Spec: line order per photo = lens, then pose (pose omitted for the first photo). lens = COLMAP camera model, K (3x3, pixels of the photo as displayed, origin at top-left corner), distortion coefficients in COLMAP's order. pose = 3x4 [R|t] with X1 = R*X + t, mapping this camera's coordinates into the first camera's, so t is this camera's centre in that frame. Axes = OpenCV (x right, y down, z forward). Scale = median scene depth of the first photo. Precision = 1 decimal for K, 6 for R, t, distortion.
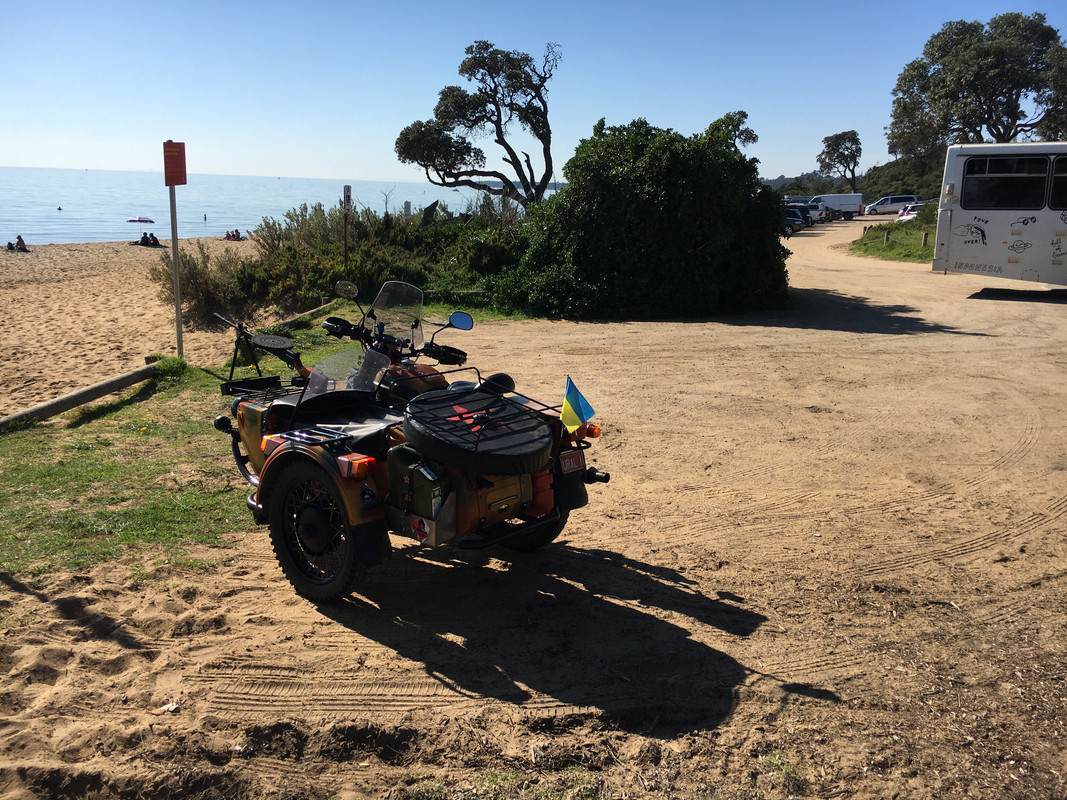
lens RADIAL K [[930.7, 0, 533.5], [0, 930.7, 400.0], [0, 0, 1]] dist [0.110824, -0.150216]
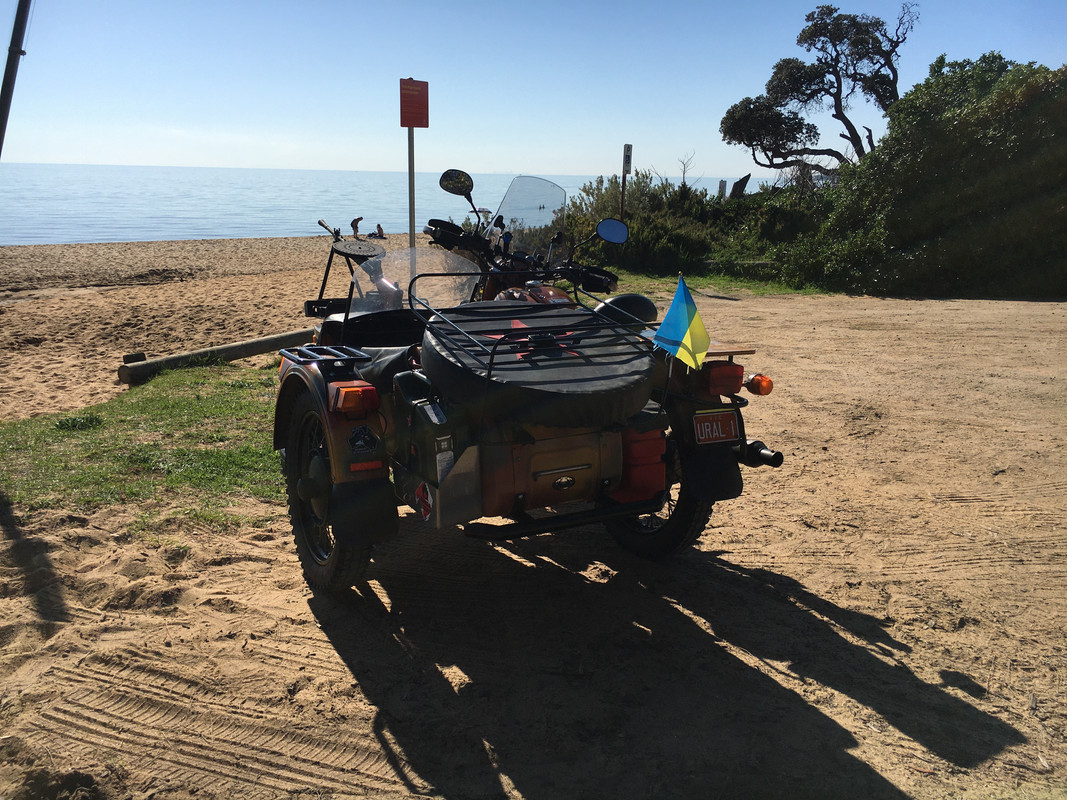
lens RADIAL K [[930.7, 0, 533.5], [0, 930.7, 400.0], [0, 0, 1]] dist [0.110824, -0.150216]
pose [[0.937840, 0.068598, -0.340221, 0.046189], [-0.068170, 0.997586, 0.013228, 0.015469], [0.340307, 0.010787, 0.940252, 0.115122]]
